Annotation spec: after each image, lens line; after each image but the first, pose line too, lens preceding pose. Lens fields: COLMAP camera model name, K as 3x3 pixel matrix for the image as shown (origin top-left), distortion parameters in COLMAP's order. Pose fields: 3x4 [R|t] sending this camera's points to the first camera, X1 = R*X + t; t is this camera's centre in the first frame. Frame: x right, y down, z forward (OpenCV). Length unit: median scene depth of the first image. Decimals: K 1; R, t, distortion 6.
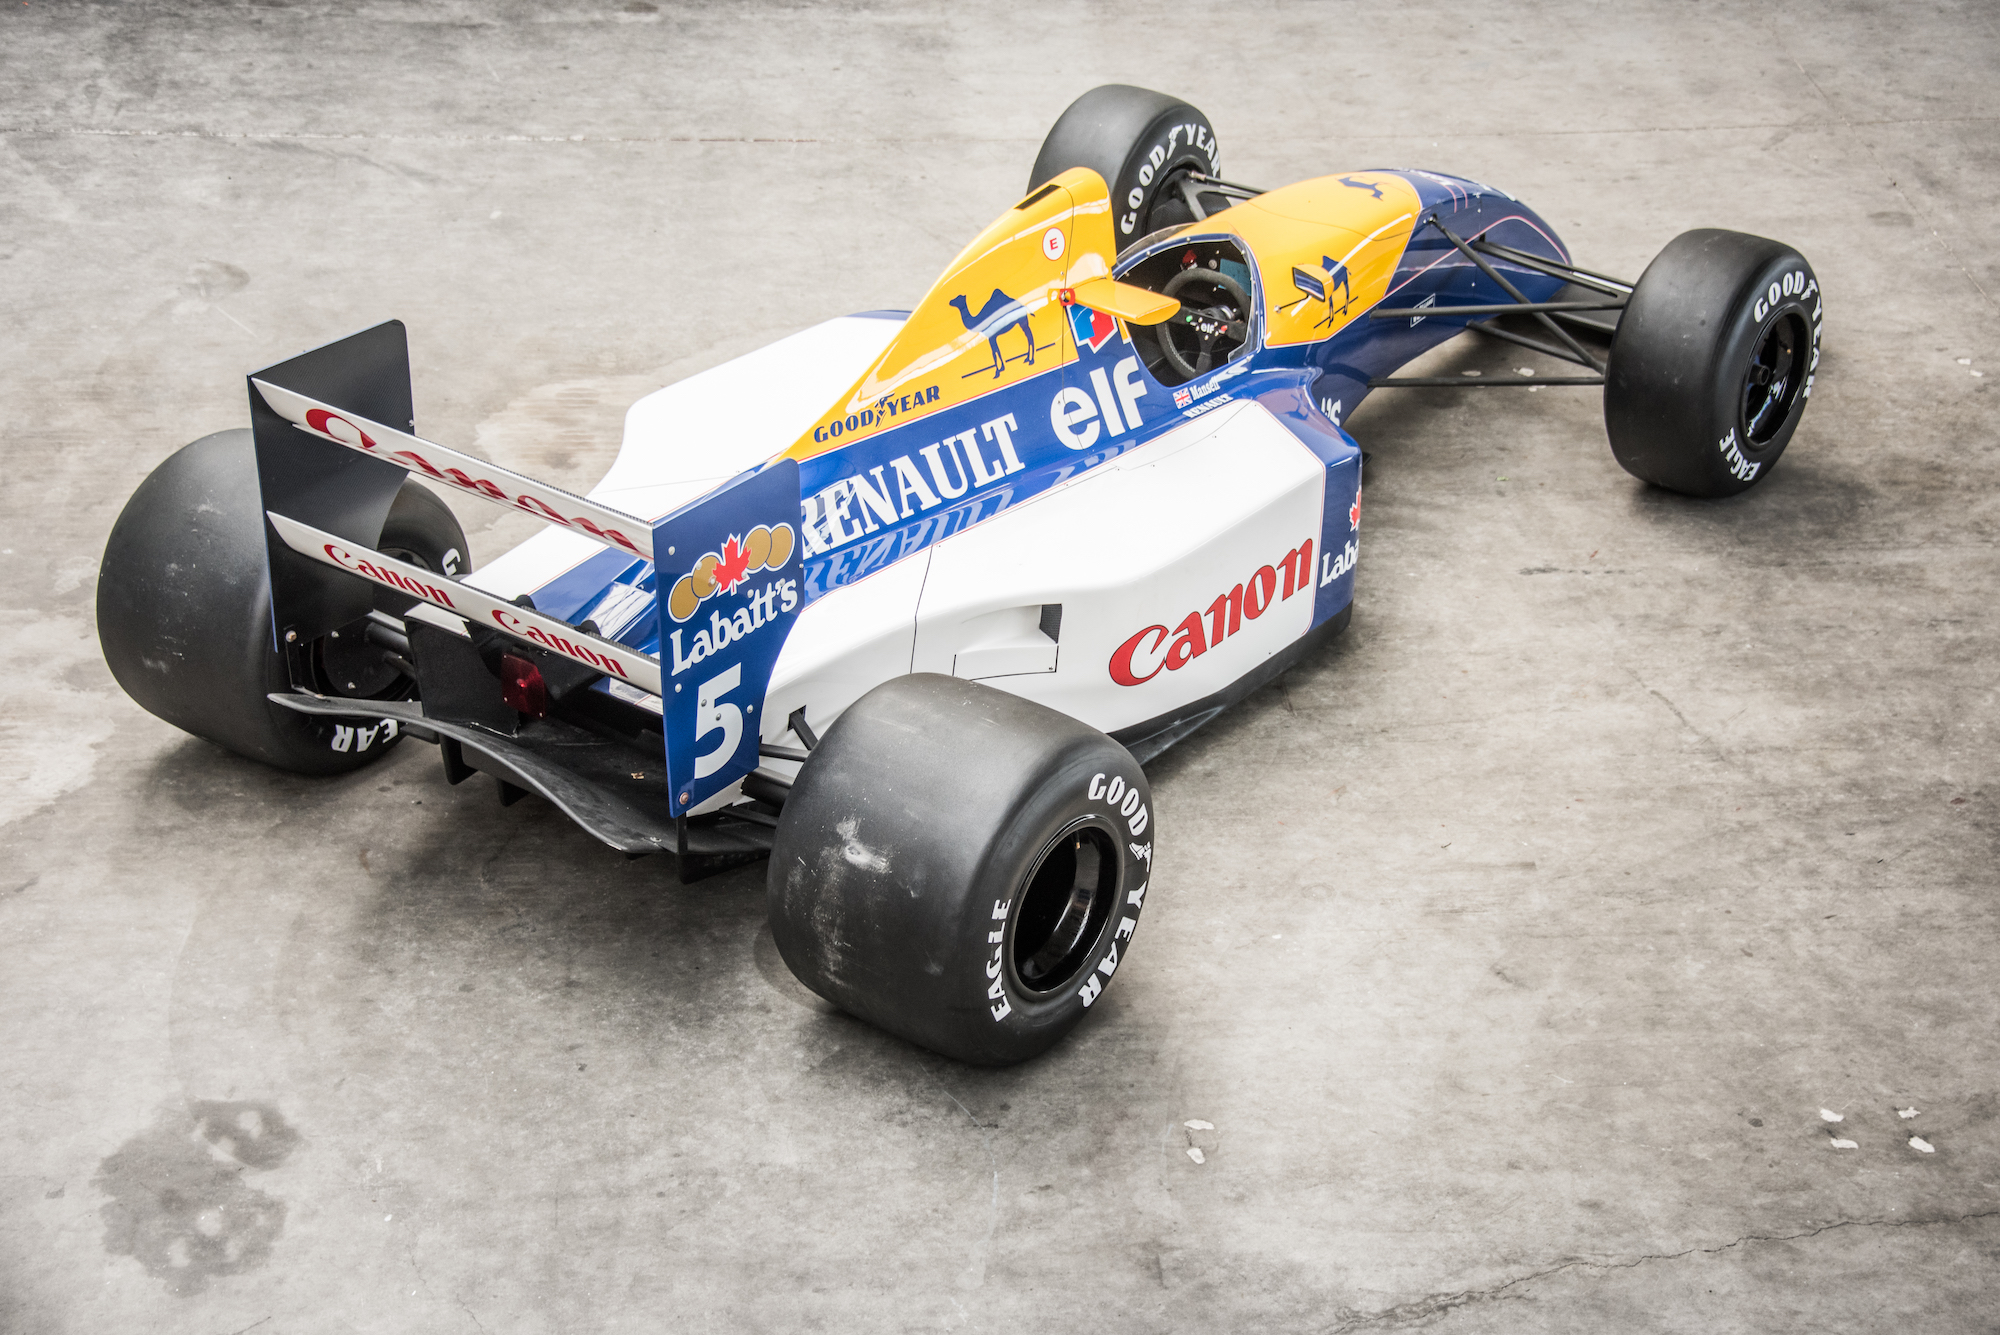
lens RADIAL K [[3643.6, 0, 1075.6], [0, 3643.6, 650.0], [0, 0, 1]] dist [0.310271, 0.000000]
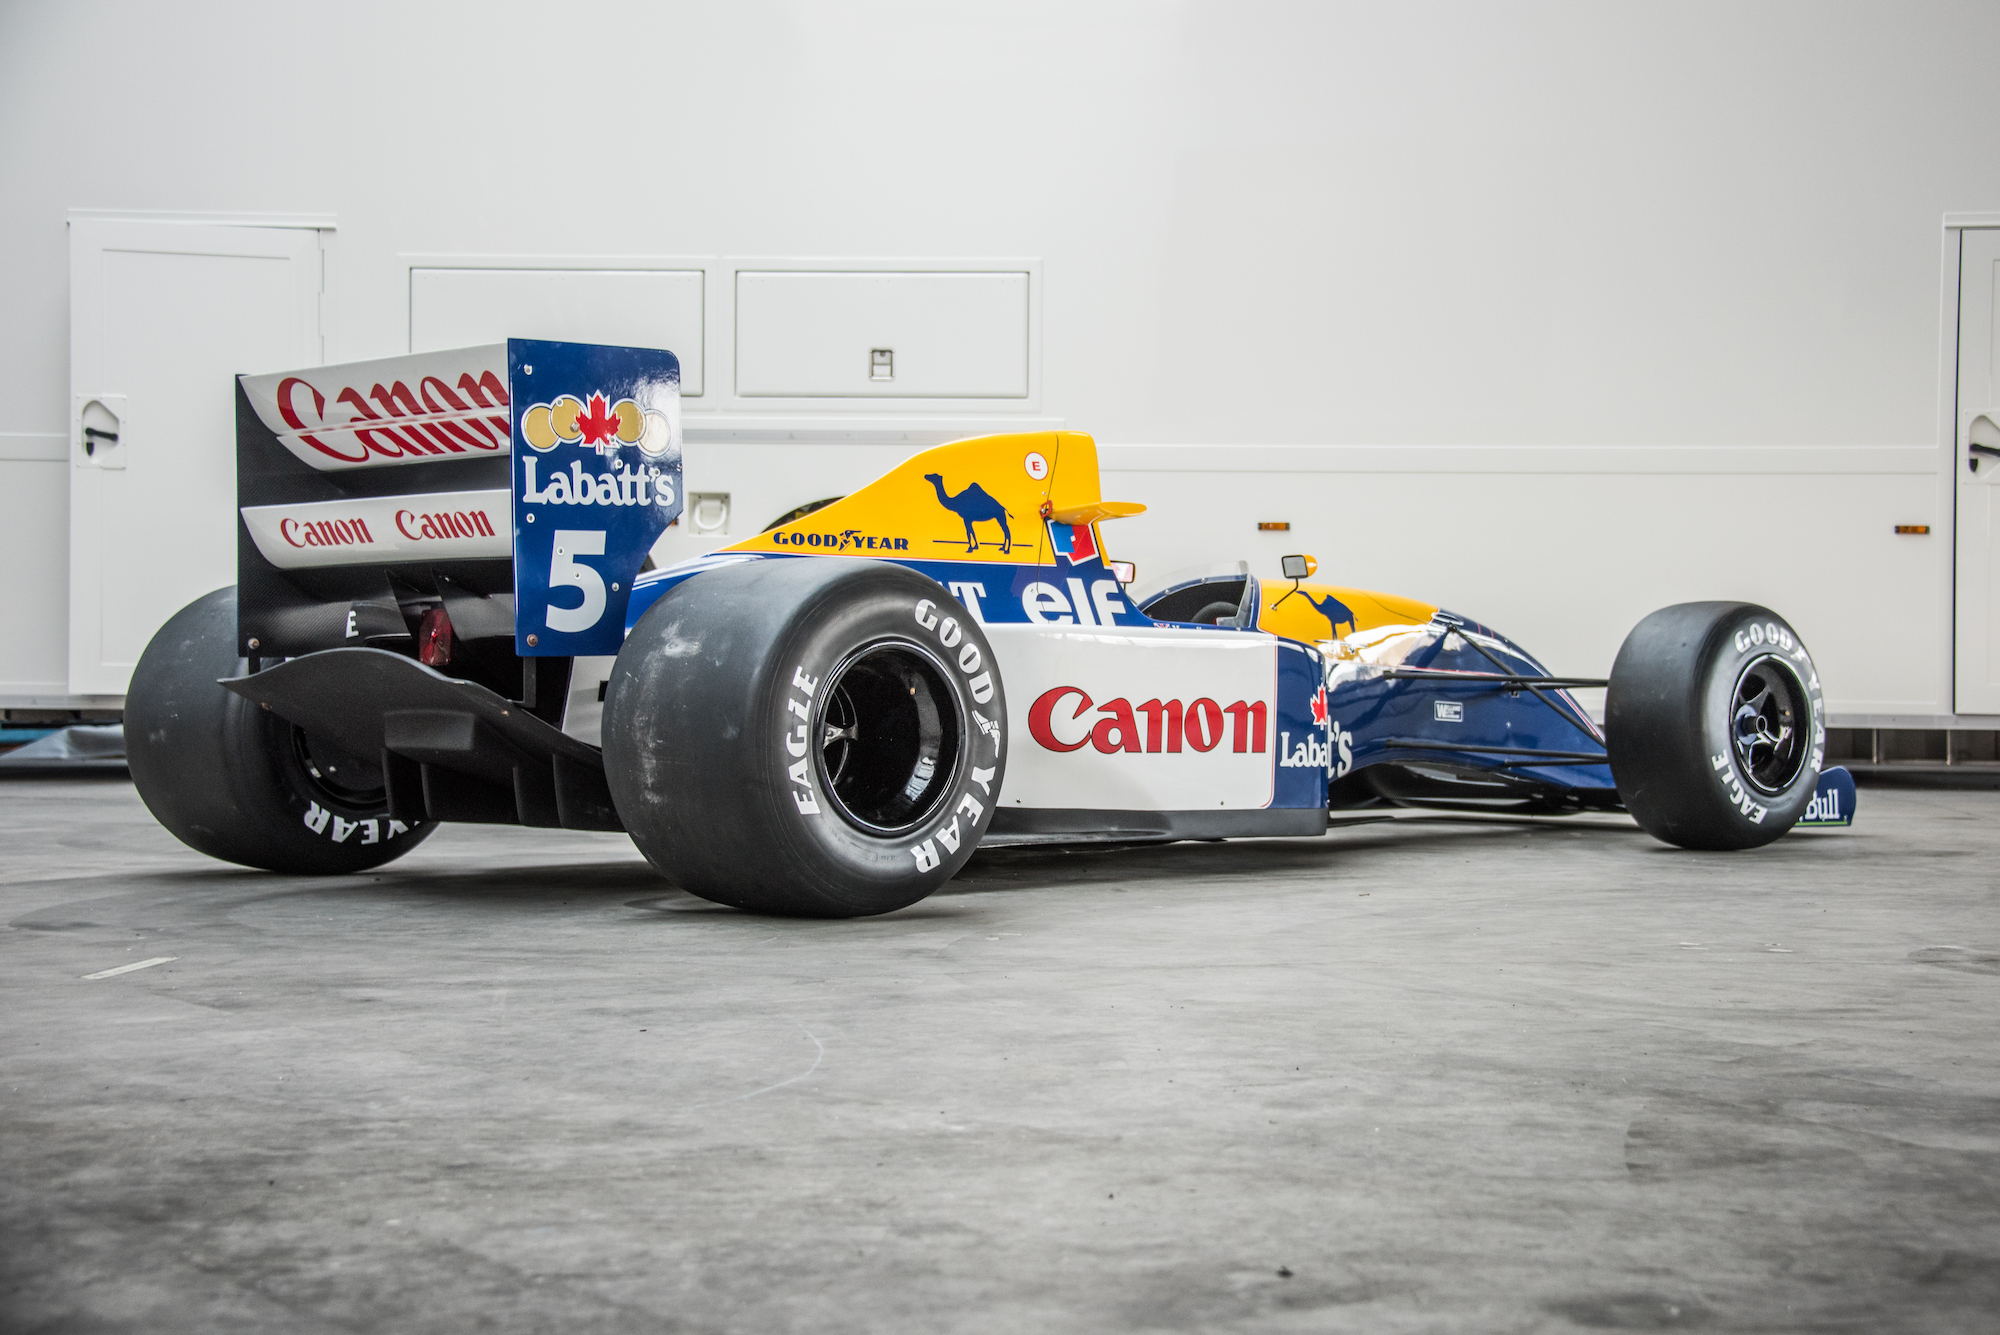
lens RADIAL K [[2943.8, 0, 1093.1], [0, 2943.8, 606.3], [0, 0, 1]] dist [0.158982, 0.000000]
pose [[0.987757, -0.025813, -0.153847, 0.153472], [-0.052398, 0.874020, -0.483057, 0.371012], [0.146934, 0.485205, 0.861967, 0.268150]]
